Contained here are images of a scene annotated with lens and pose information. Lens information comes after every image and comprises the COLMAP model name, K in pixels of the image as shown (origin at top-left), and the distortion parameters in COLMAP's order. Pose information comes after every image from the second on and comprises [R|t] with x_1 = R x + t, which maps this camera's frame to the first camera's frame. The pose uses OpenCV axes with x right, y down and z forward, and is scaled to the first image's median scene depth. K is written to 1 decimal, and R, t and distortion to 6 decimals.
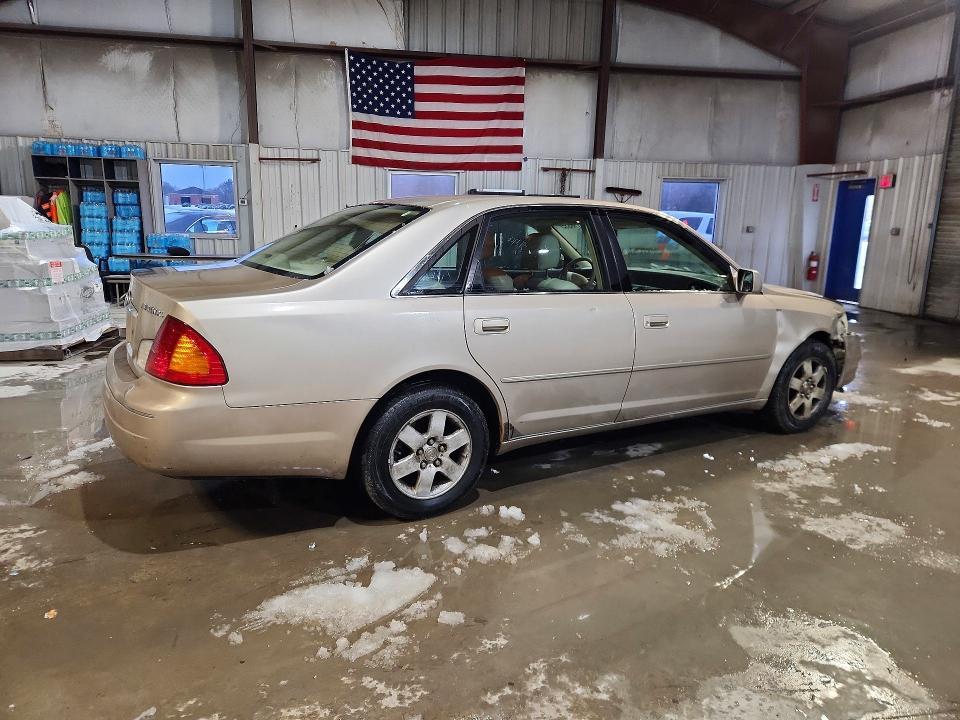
lens RADIAL K [[641.7, 0, 479.4], [0, 641.7, 361.0], [0, 0, 1]] dist [0.030000, -0.028648]
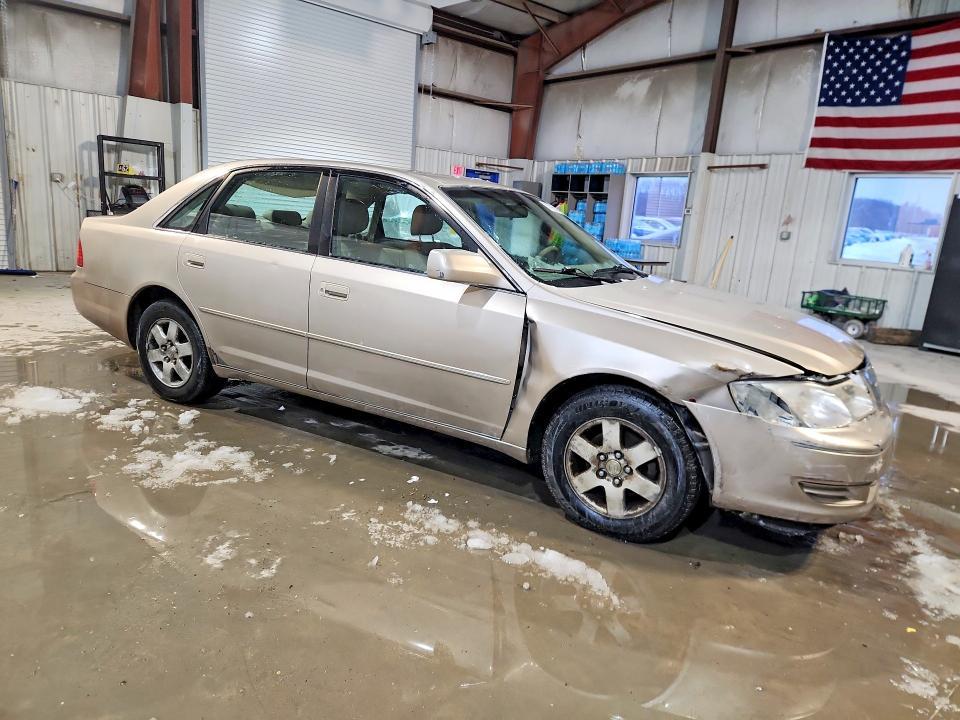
lens RADIAL K [[641.7, 0, 477.4], [0, 641.7, 367.5], [0, 0, 1]] dist [0.030000, -0.028648]
pose [[0.498673, 0.207614, -0.841559, 0.382765], [-0.236791, 0.966591, 0.098147, -0.030899], [0.833819, 0.150330, 0.531174, 0.227627]]
